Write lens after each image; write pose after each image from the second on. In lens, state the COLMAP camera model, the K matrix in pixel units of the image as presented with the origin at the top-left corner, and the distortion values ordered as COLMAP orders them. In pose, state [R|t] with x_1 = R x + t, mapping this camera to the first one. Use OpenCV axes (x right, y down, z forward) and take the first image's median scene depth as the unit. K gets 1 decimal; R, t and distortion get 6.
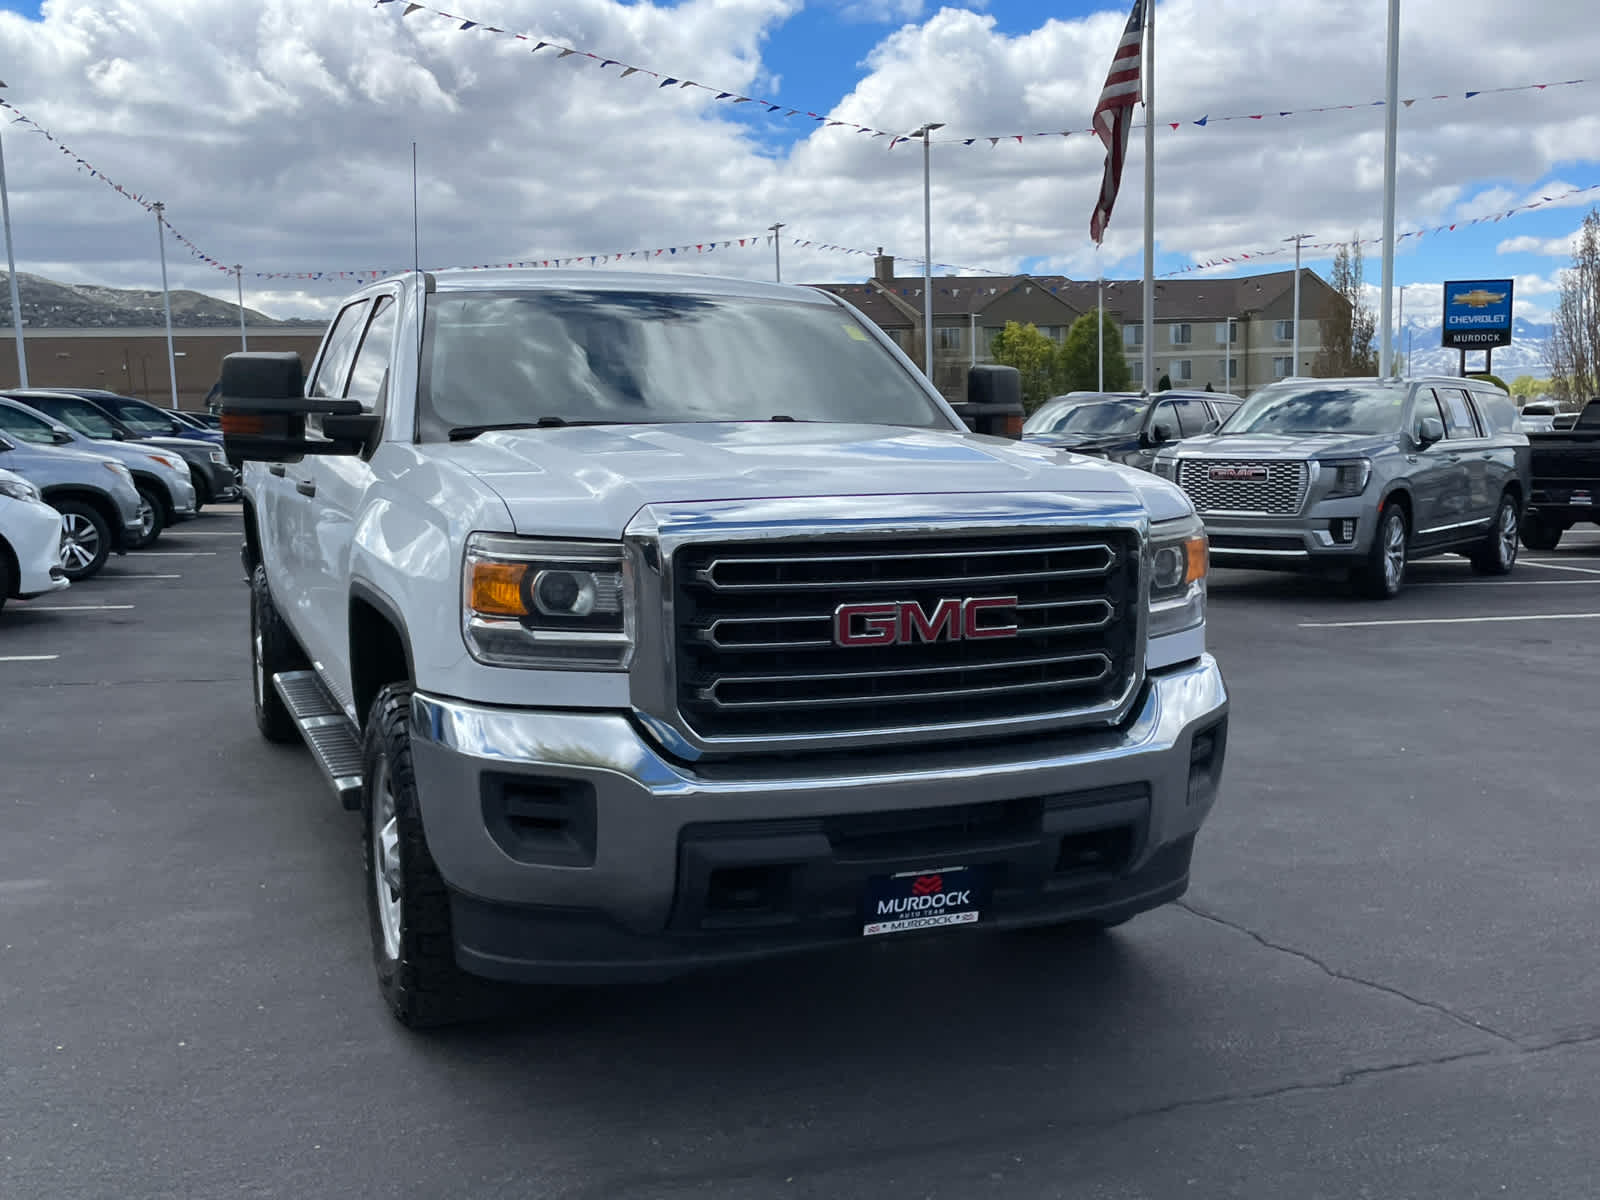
lens RADIAL K [[1696.4, 0, 821.4], [0, 1696.4, 594.9], [0, 0, 1]] dist [0.103172, -0.134217]
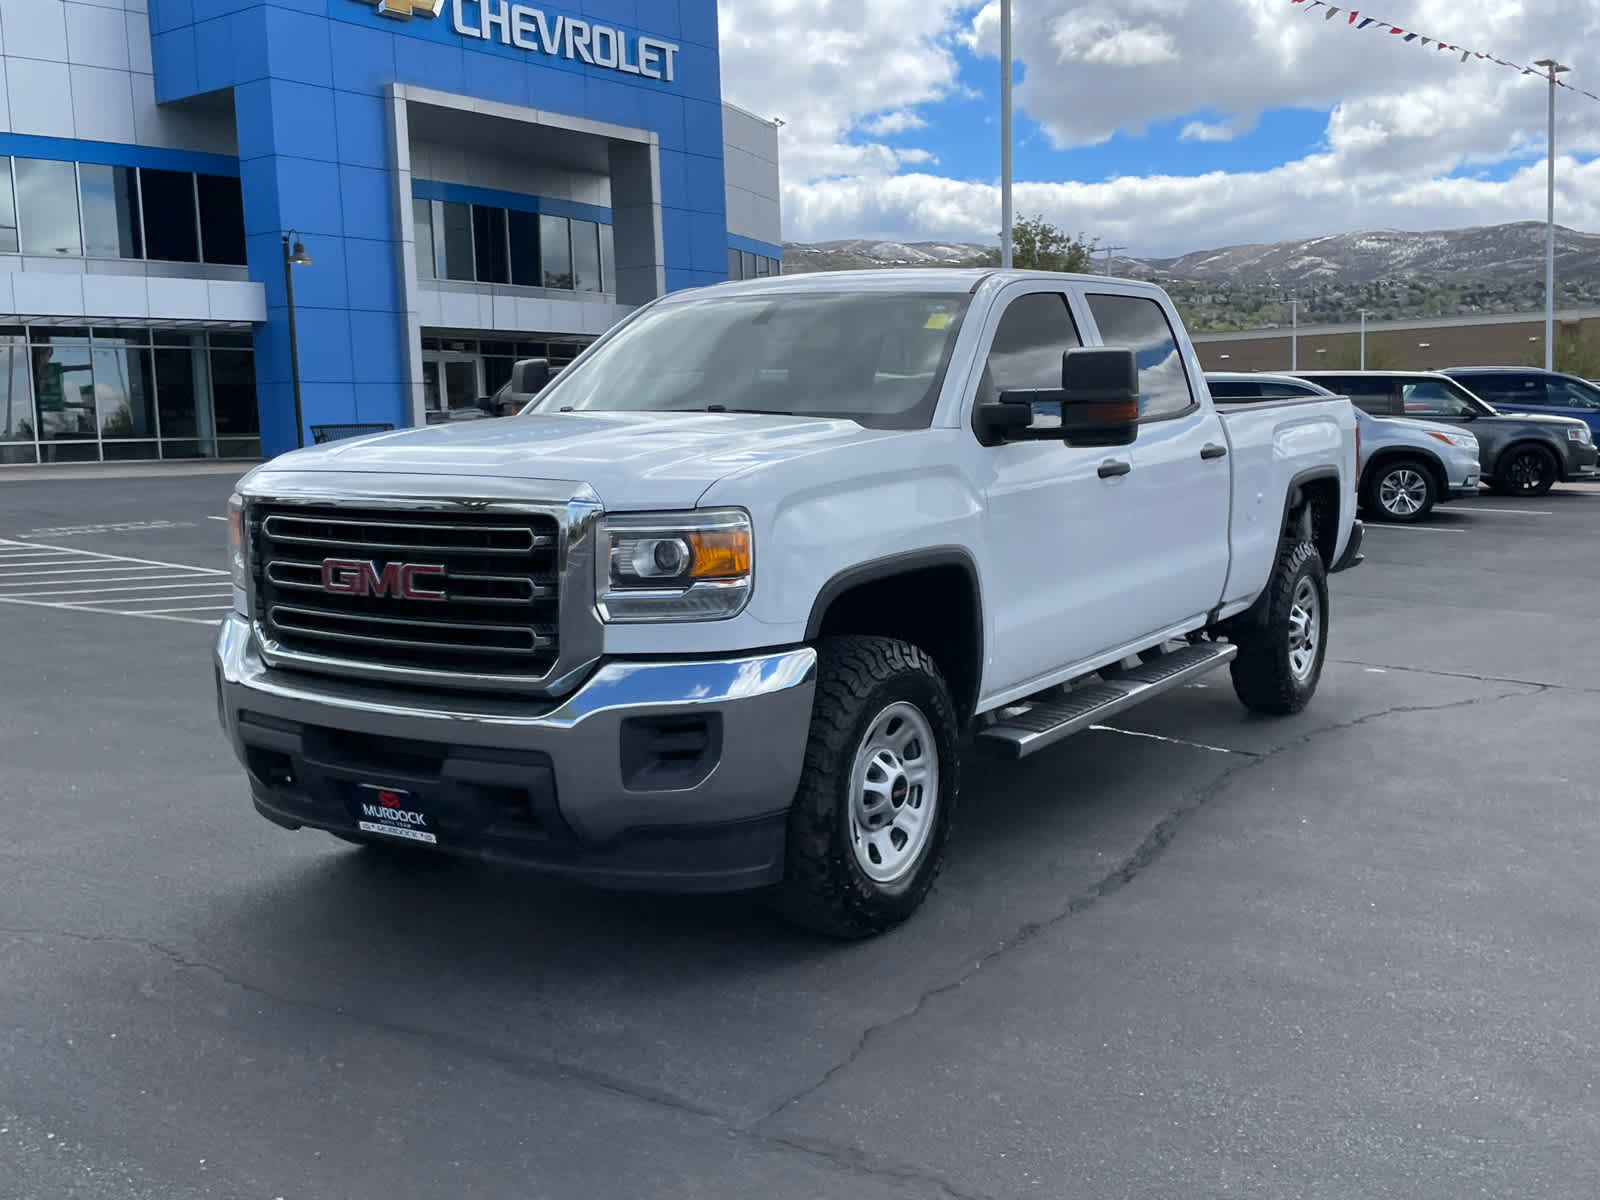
lens RADIAL K [[1690.0, 0, 820.6], [0, 1690.0, 604.6], [0, 0, 1]] dist [0.126754, -0.210090]
pose [[0.565115, 0.097809, -0.819194, 1.063369], [-0.080703, 0.994739, 0.063096, -0.058436], [0.821056, 0.030455, 0.570035, 0.497262]]
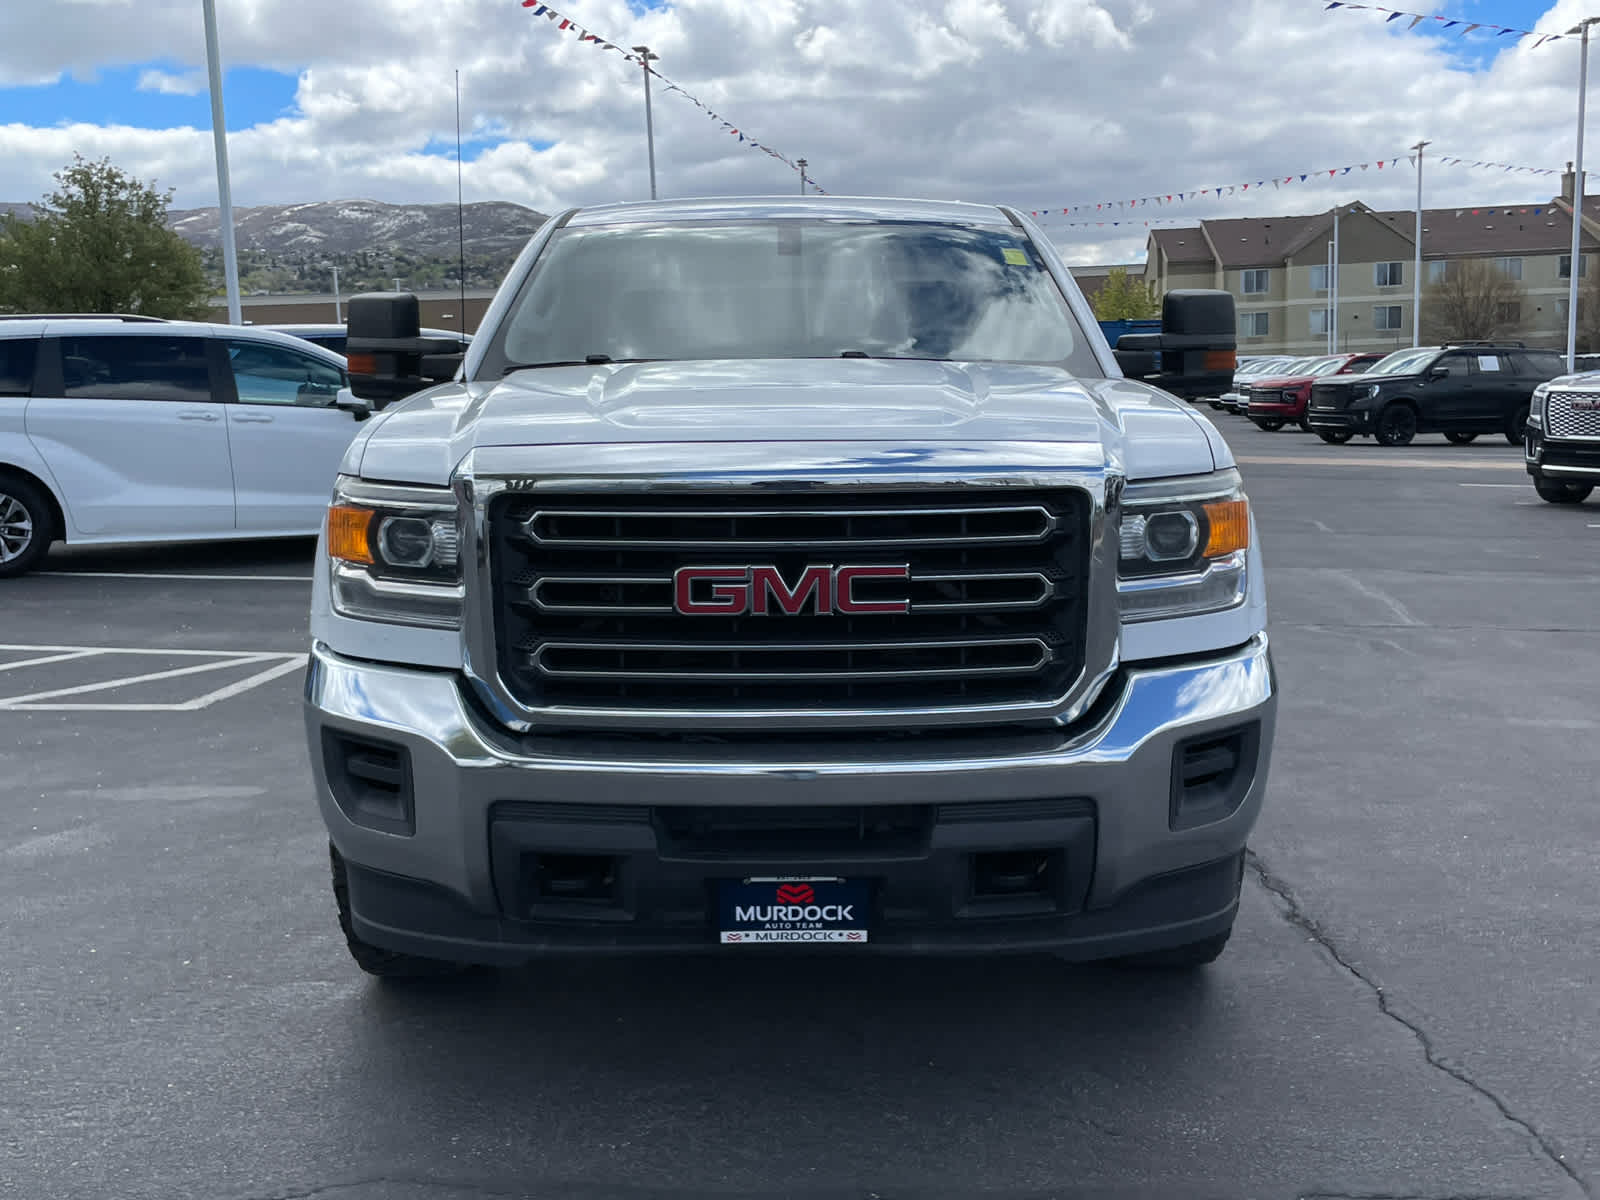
lens RADIAL K [[1690.0, 0, 820.6], [0, 1690.0, 604.6], [0, 0, 1]] dist [0.126754, -0.210090]
pose [[0.926630, 0.048910, -0.372780, 0.344387], [-0.034139, 0.998352, 0.046128, -0.014896], [0.374422, -0.030017, 0.926772, 0.185560]]
